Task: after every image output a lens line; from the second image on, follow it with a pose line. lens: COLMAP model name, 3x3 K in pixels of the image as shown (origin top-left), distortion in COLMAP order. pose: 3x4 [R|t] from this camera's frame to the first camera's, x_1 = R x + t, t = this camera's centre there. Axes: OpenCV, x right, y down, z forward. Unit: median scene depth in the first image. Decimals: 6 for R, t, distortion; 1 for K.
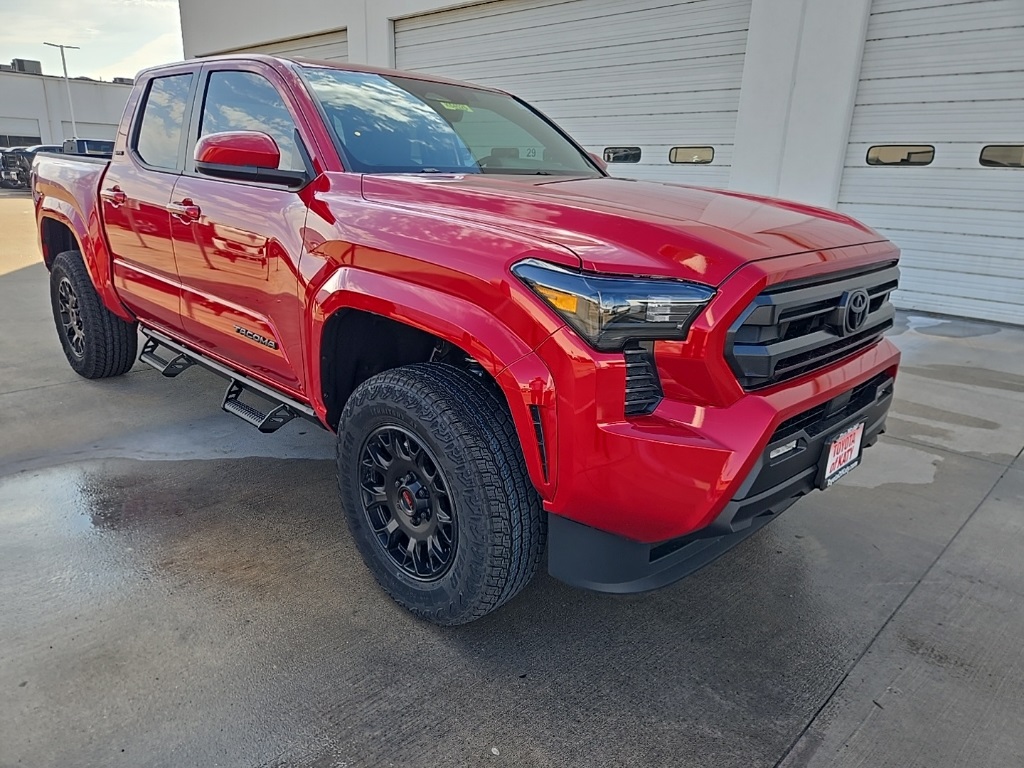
lens RADIAL K [[696.0, 0, 512.0], [0, 696.0, 384.0], [0, 0, 1]] dist [0.018287, 0.000493]
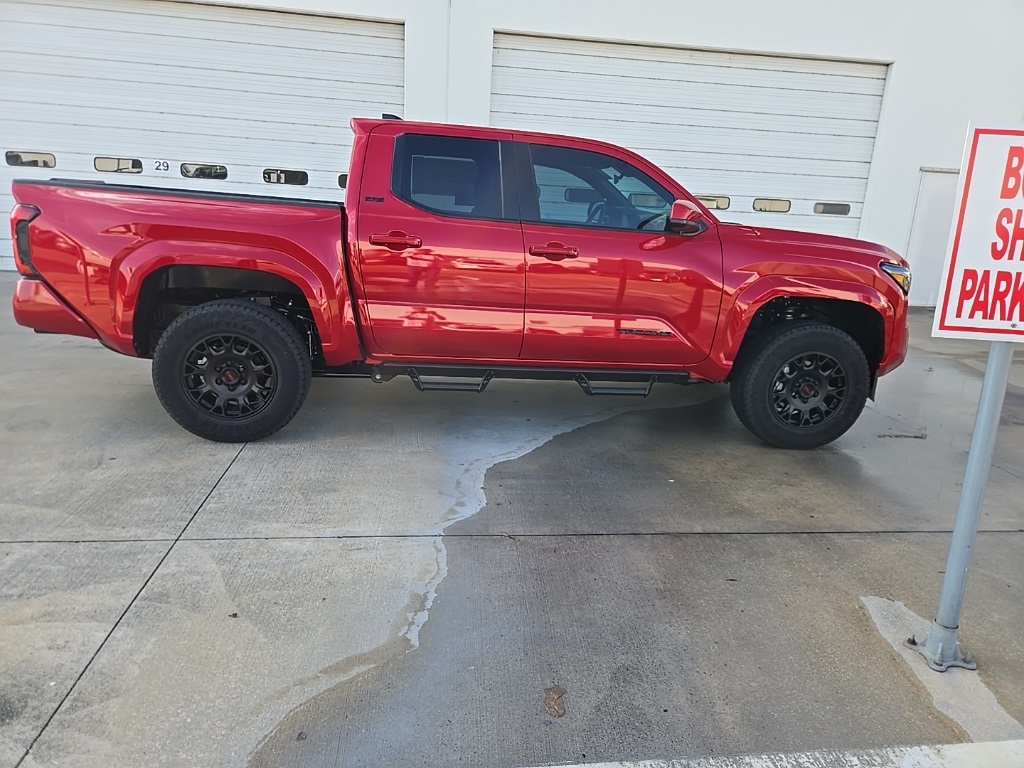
lens RADIAL K [[696.0, 0, 512.0], [0, 696.0, 384.0], [0, 0, 1]] dist [0.018287, 0.000493]
pose [[0.628361, -0.196464, 0.752705, -1.309390], [0.201647, 0.975647, 0.086319, -0.110184], [-0.751333, 0.097541, 0.652675, 0.209475]]
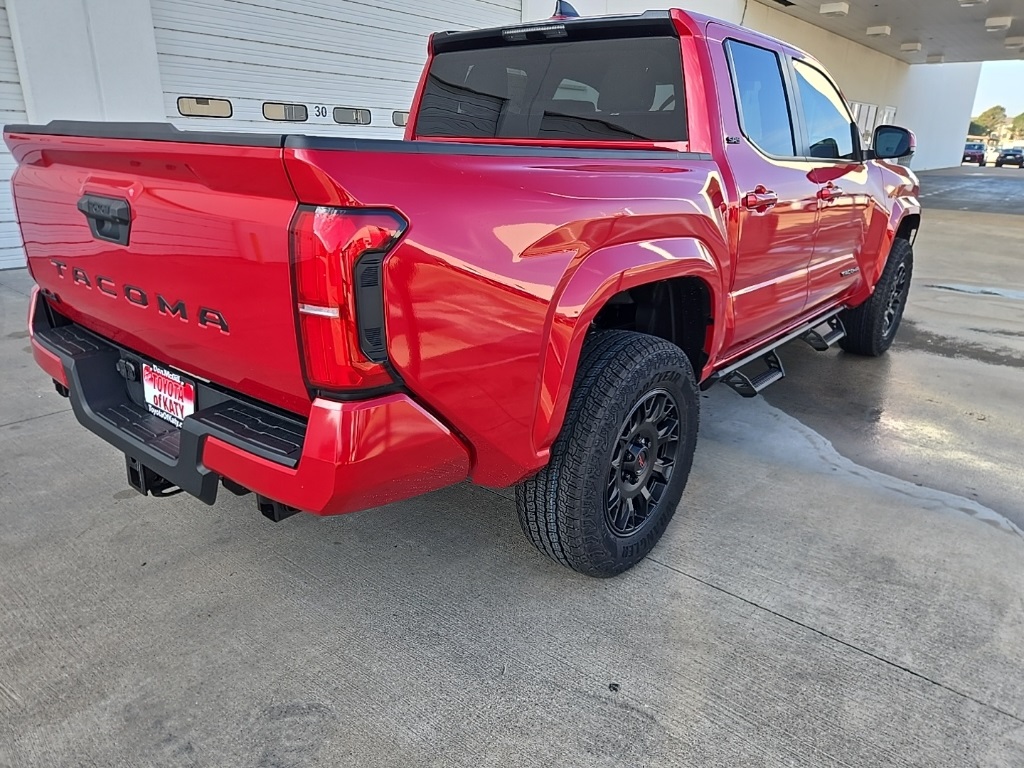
lens RADIAL K [[723.0, 0, 500.6], [0, 723.0, 340.2], [0, 0, 1]] dist [0.027442, 0.000644]
pose [[-0.080772, -0.313516, 0.946141, -1.363742], [0.277706, 0.904577, 0.323451, -0.475876], [-0.957265, 0.288875, 0.014000, 1.320849]]
